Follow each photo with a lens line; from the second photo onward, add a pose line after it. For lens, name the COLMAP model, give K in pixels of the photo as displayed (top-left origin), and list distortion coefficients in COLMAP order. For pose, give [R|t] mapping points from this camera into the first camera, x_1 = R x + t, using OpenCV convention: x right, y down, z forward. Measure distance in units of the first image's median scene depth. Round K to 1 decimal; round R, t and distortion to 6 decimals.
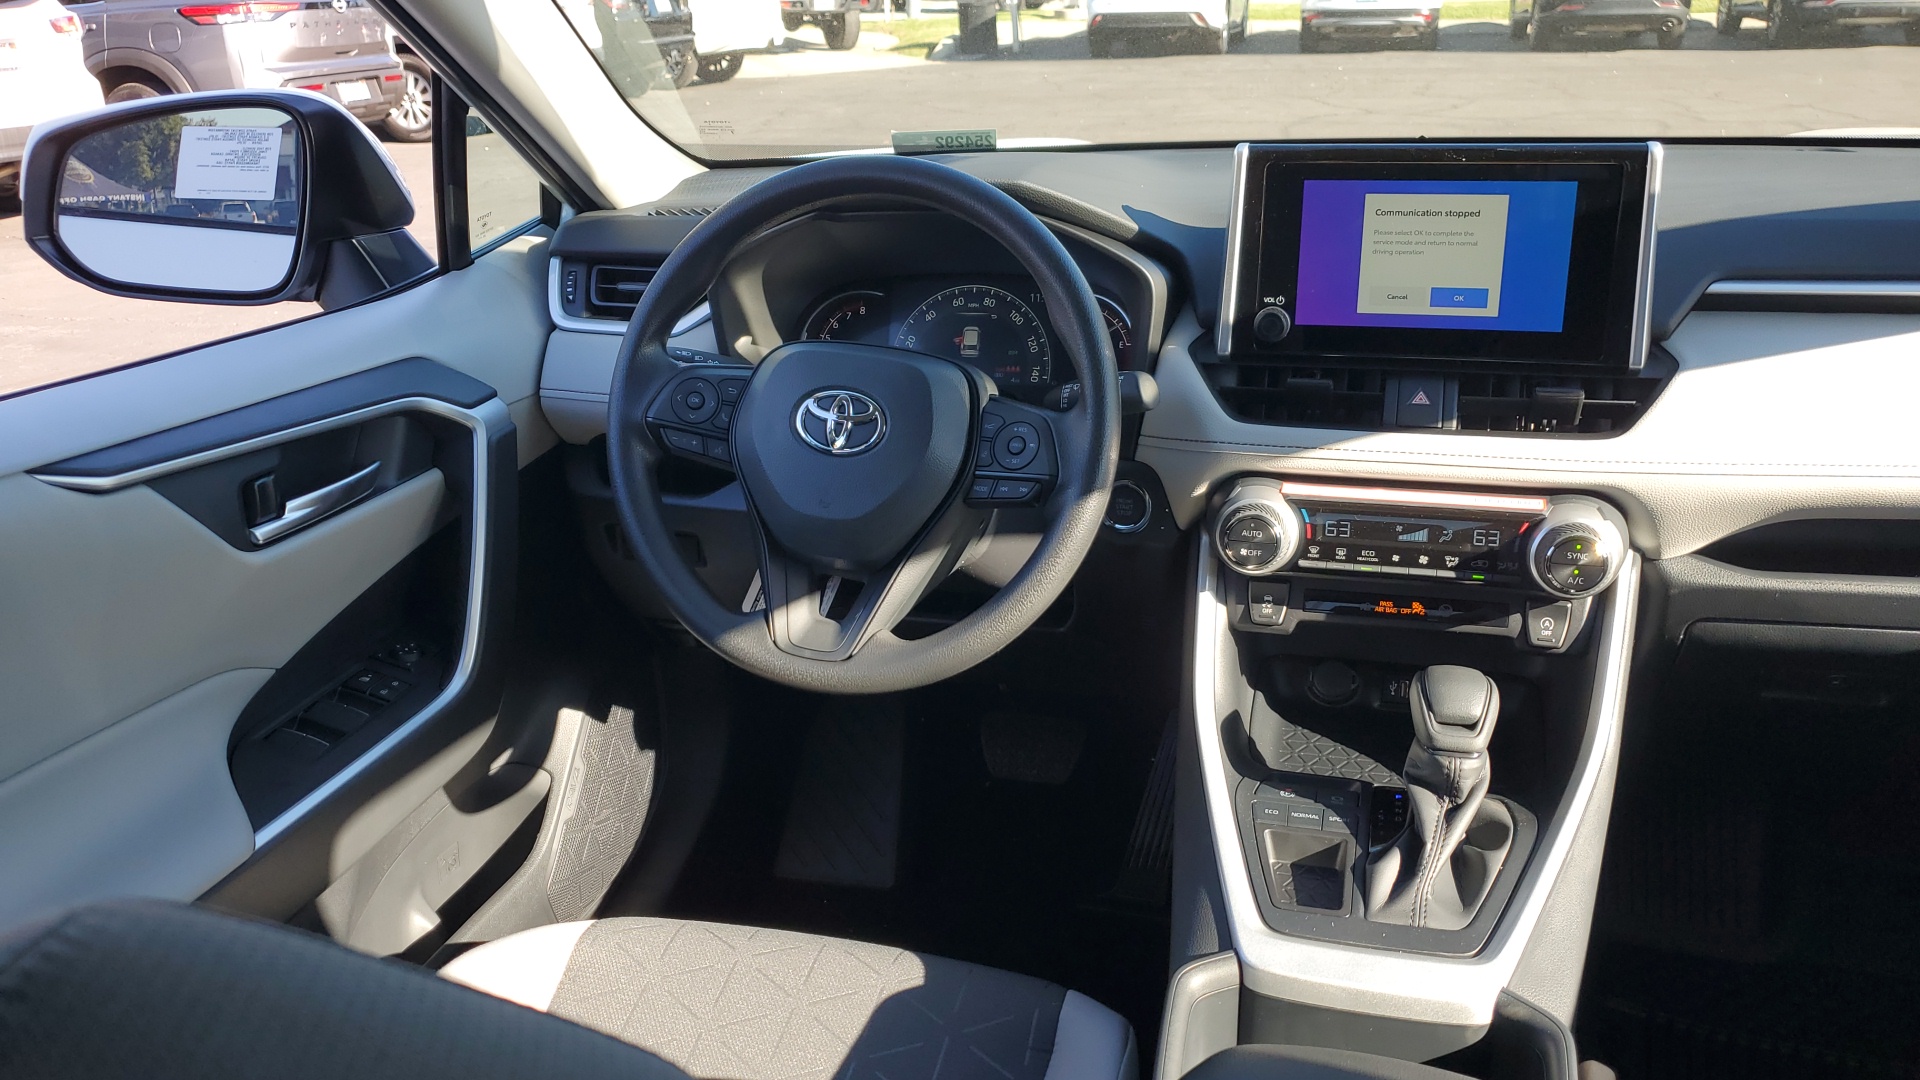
lens RADIAL K [[1511.6, 0, 929.5], [0, 1511.6, 553.3], [0, 0, 1]] dist [0.042447, -0.056392]
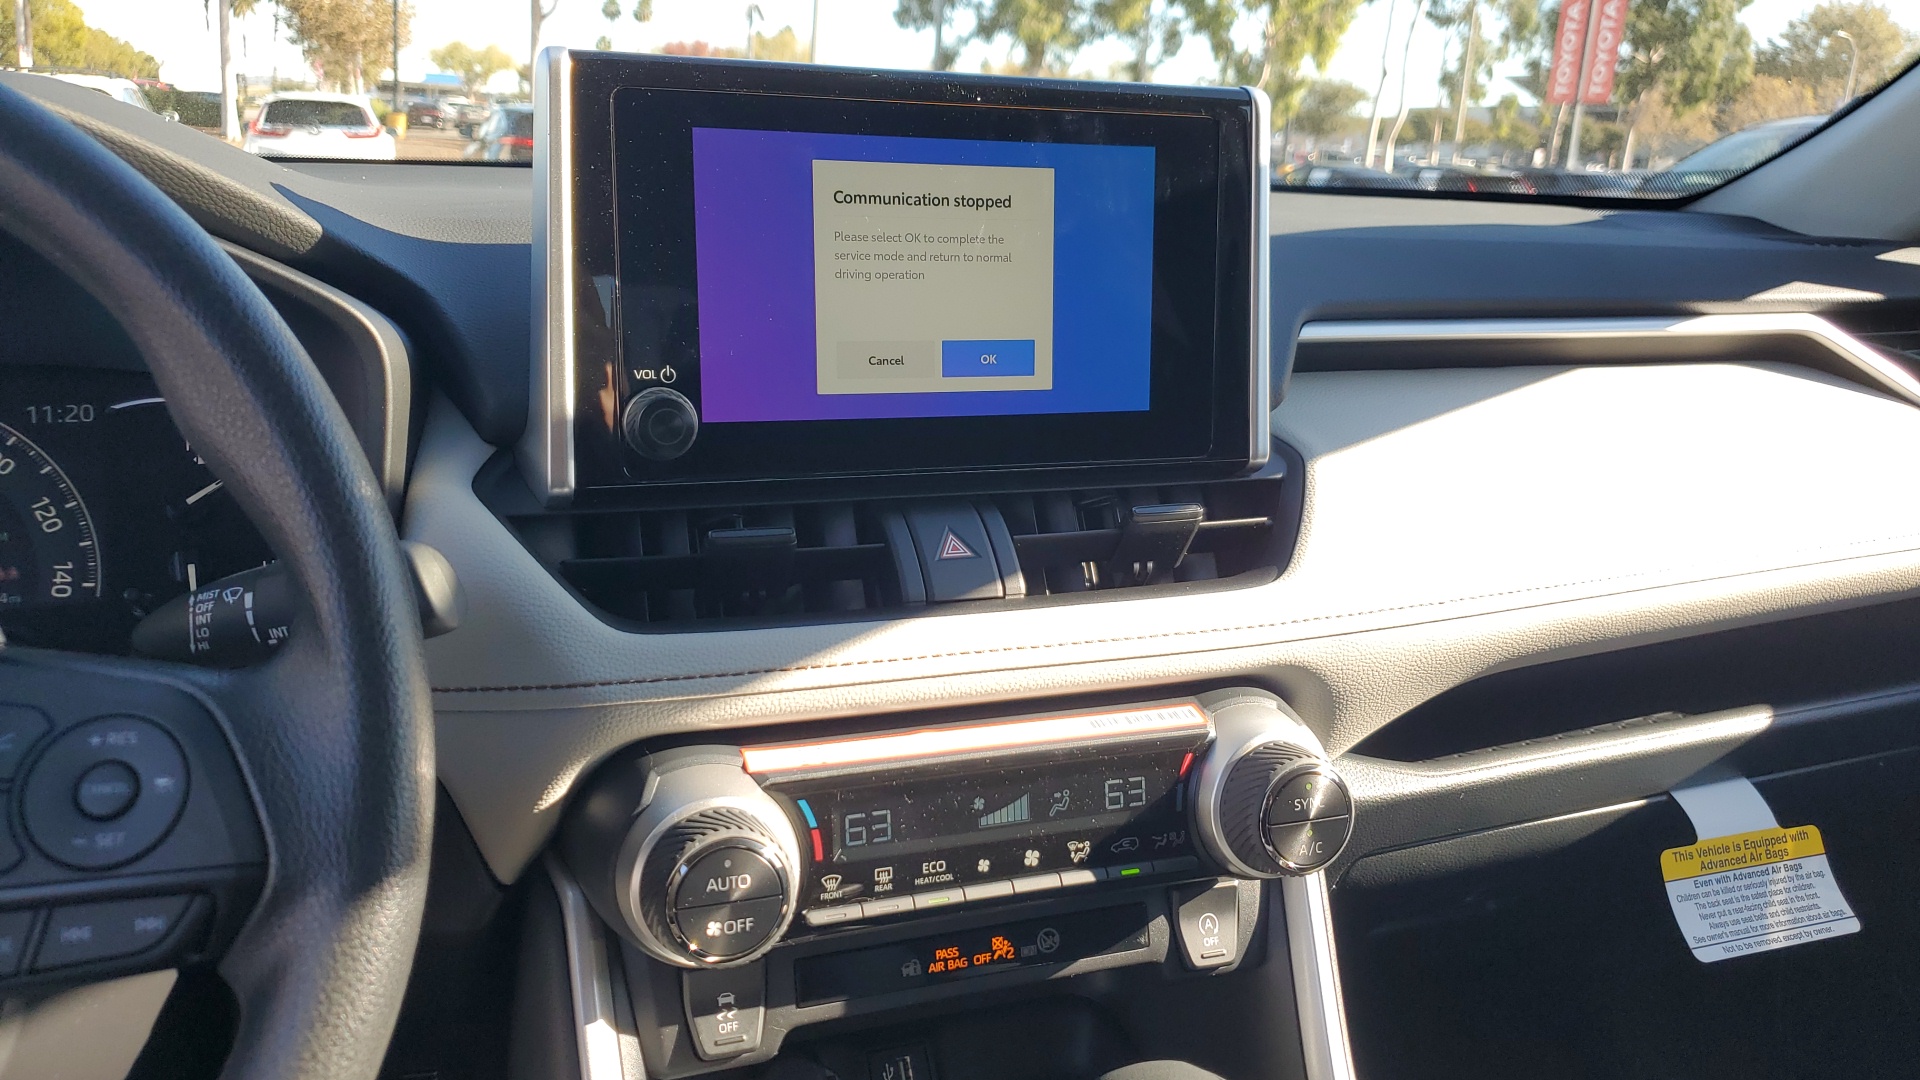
lens RADIAL K [[1511.6, 0, 961.1], [0, 1511.6, 495.6], [0, 0, 1]] dist [0.042447, -0.056392]
pose [[0.784712, -0.071323, 0.615744, 0.003855], [0.161583, 0.982551, -0.092114, -0.069429], [-0.598430, 0.171777, 0.782544, 0.575820]]
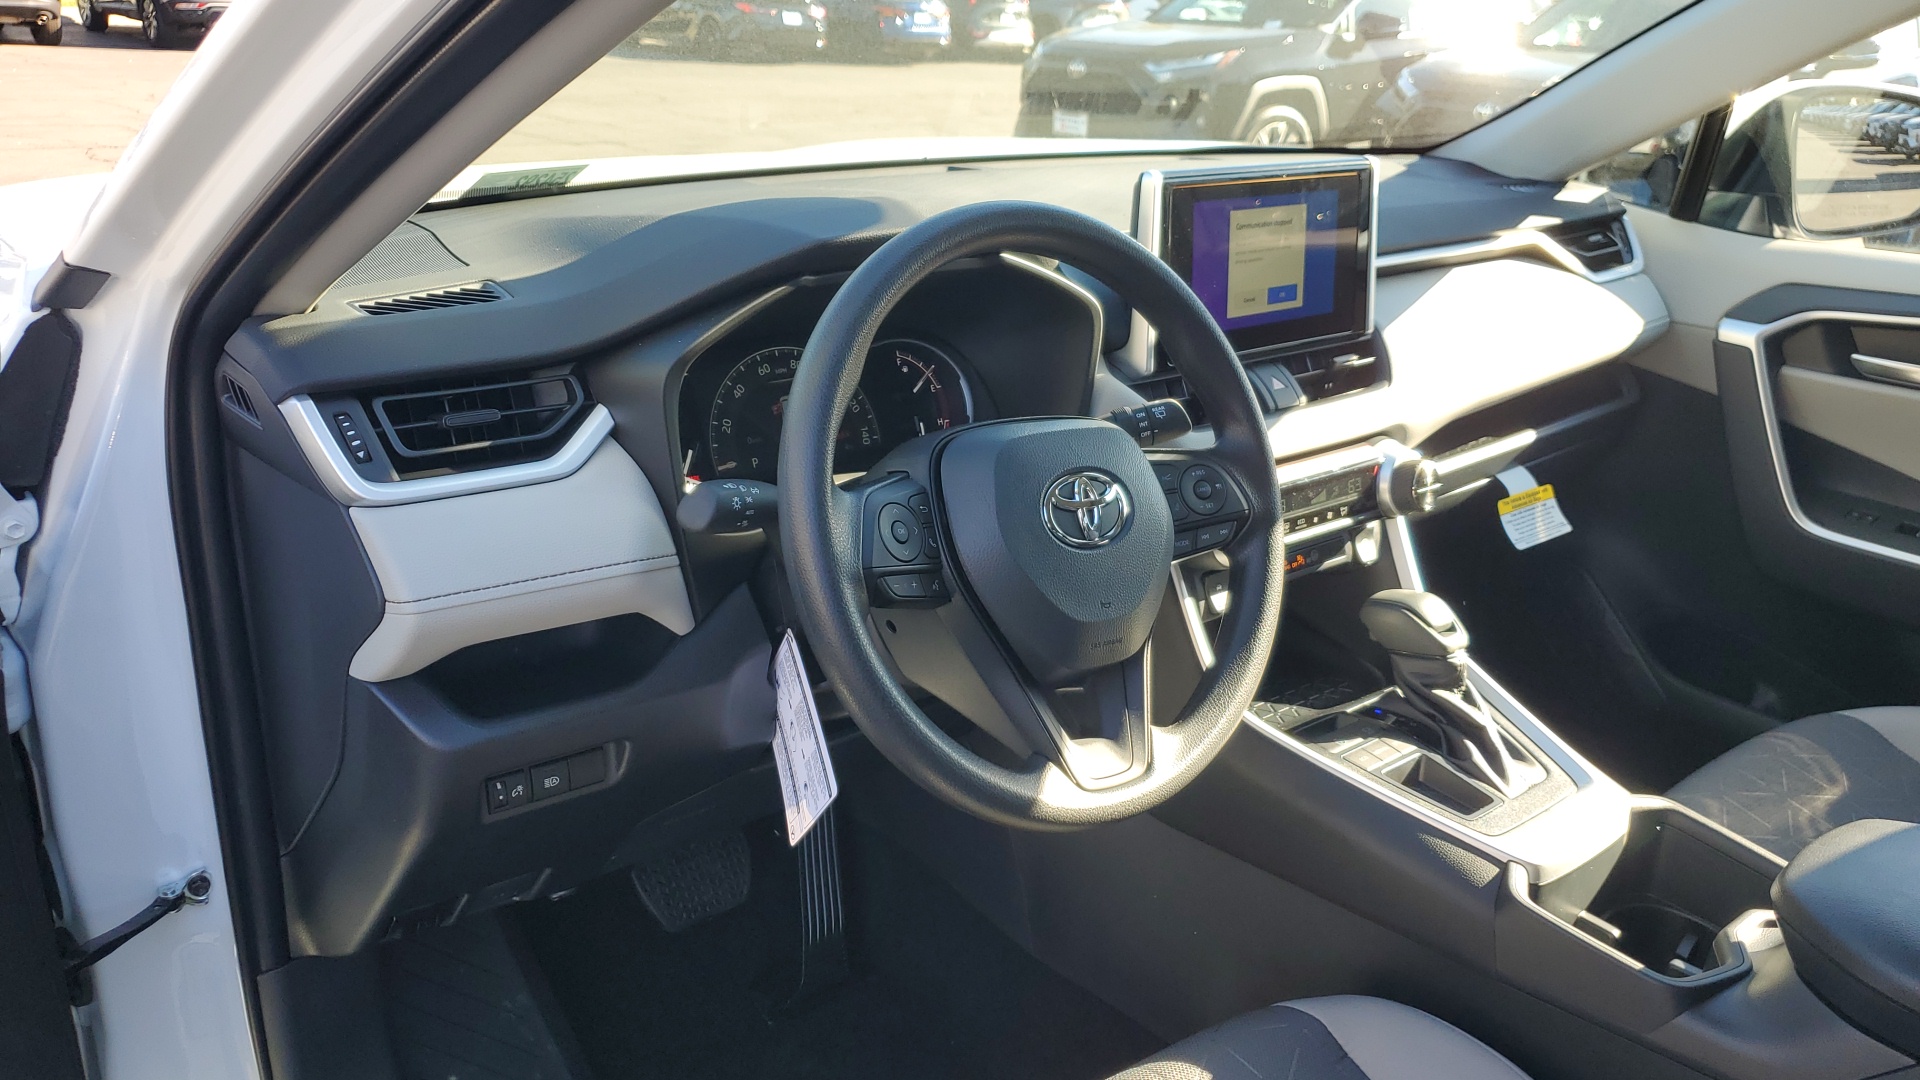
lens RADIAL K [[1511.6, 0, 980.8], [0, 1511.6, 561.3], [0, 0, 1]] dist [0.042447, -0.056392]
pose [[0.536131, -0.247874, 0.806921, -0.752356], [0.242469, 0.960852, 0.134059, -0.178748], [-0.808562, 0.123780, 0.575244, 0.526265]]
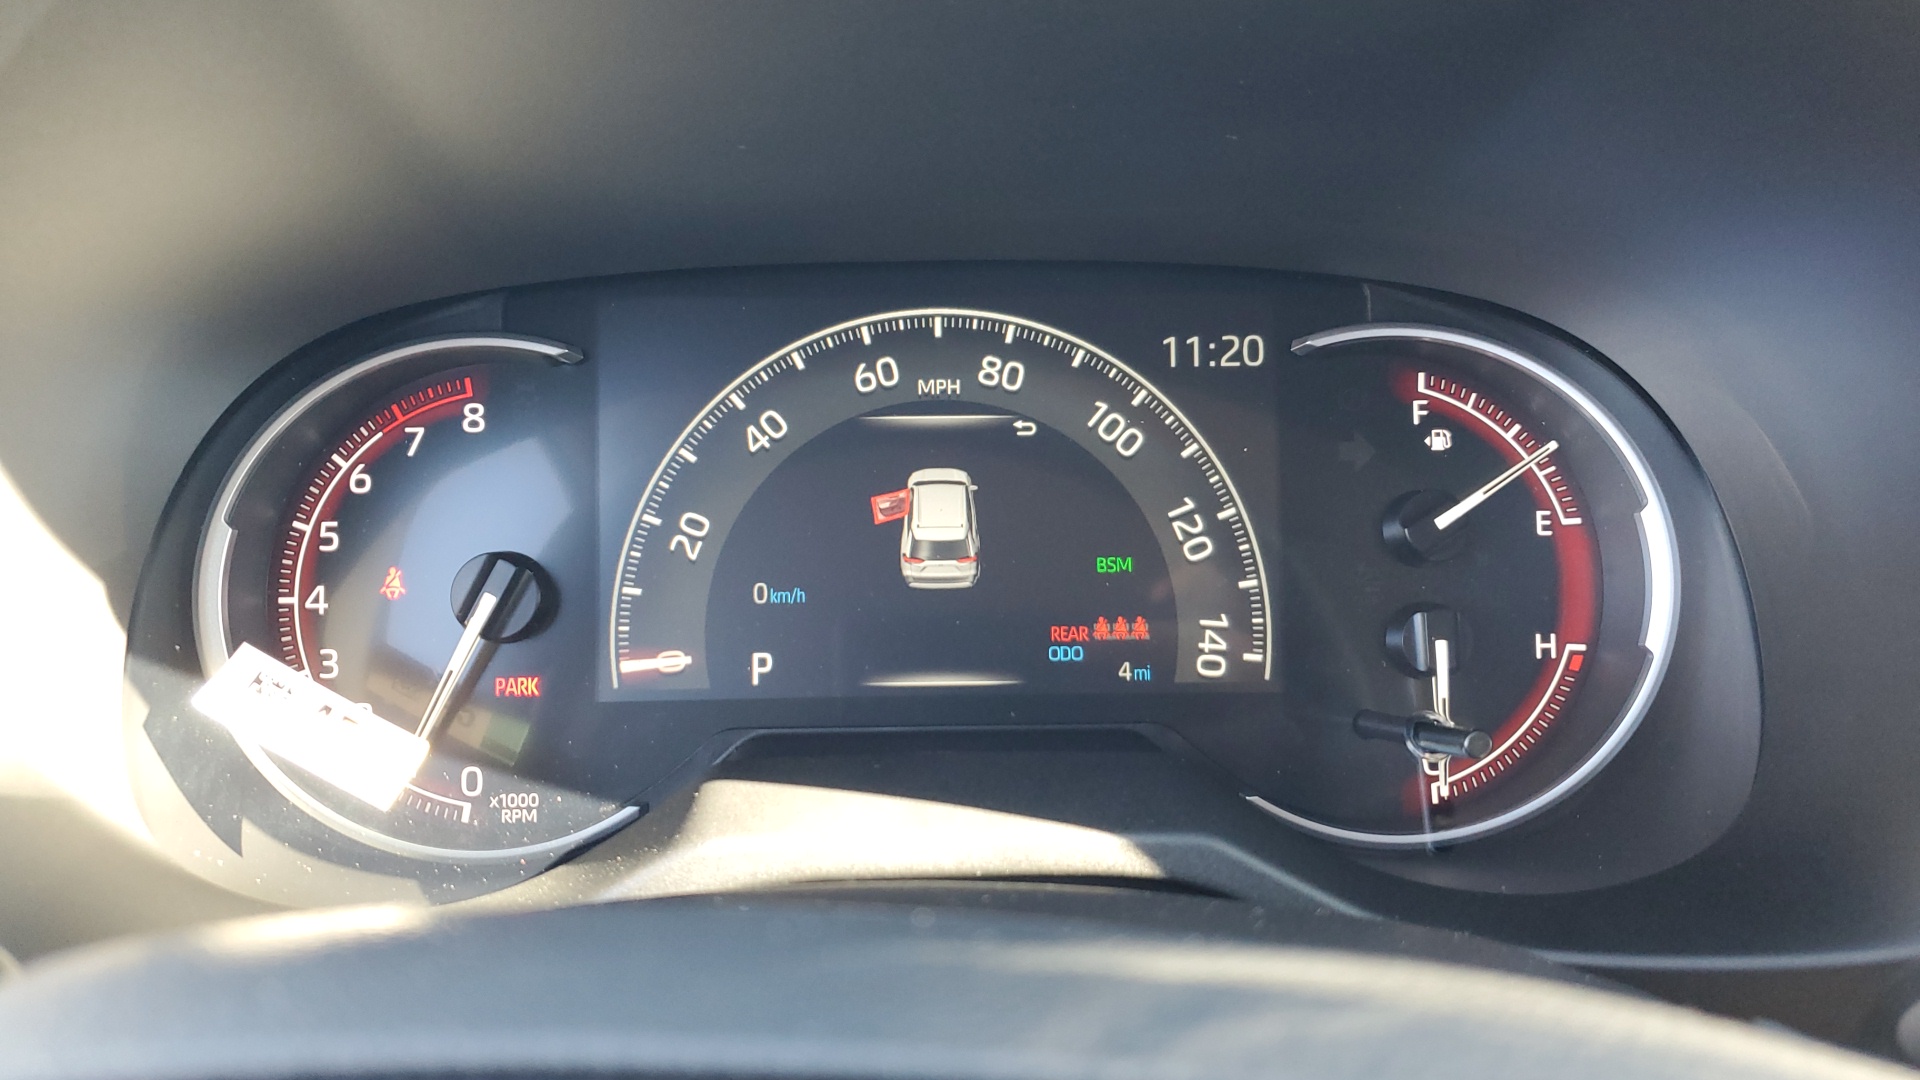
lens RADIAL K [[1511.6, 0, 951.9], [0, 1511.6, 543.1], [0, 0, 1]] dist [0.042447, -0.056392]
pose [[0.952032, -0.050493, 0.301802, -0.056899], [0.075743, 0.994485, -0.072549, -0.144023], [-0.296475, 0.091929, 0.950606, 0.919742]]
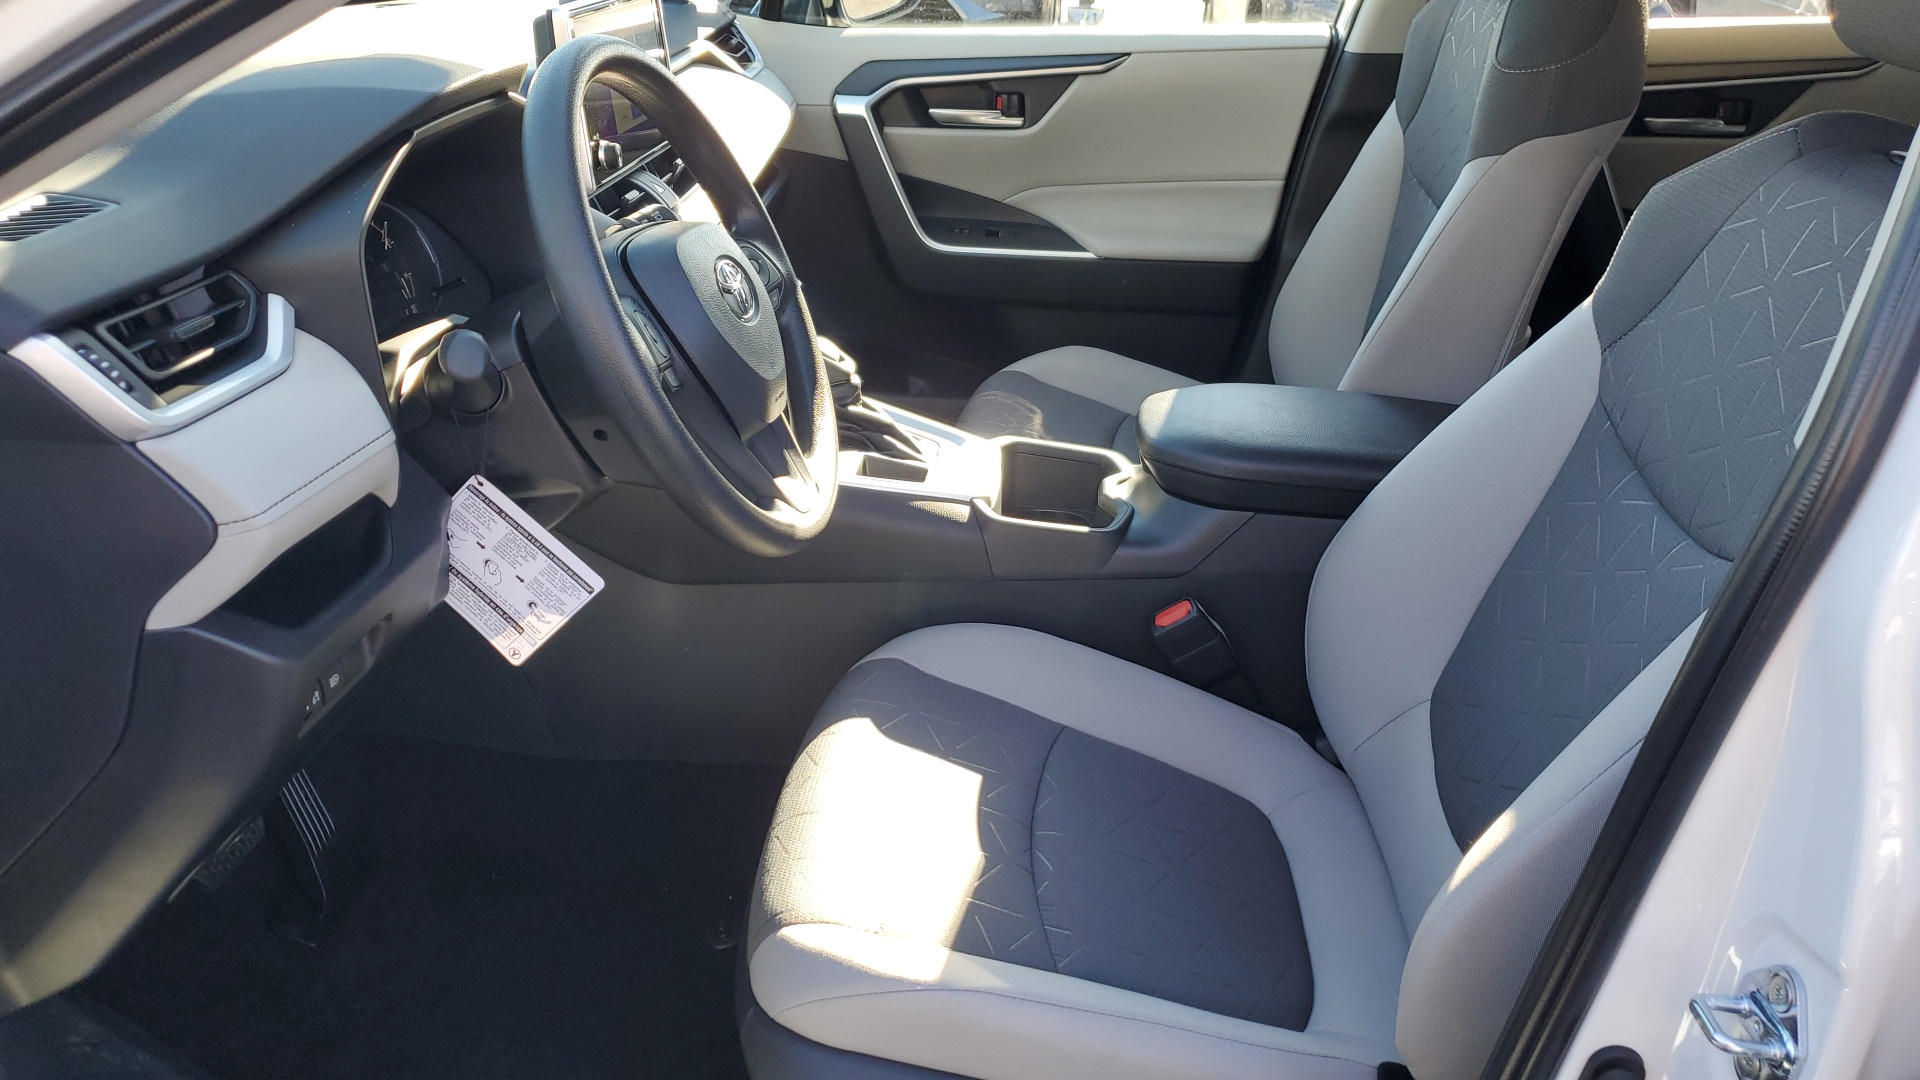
lens RADIAL K [[1511.6, 0, 959.3], [0, 1511.6, 582.1], [0, 0, 1]] dist [0.042447, -0.056392]
pose [[-0.191276, -0.404845, 0.894155, -1.049302], [0.327967, 0.832255, 0.446977, -0.318786], [-0.925122, 0.378749, -0.026414, 0.902988]]
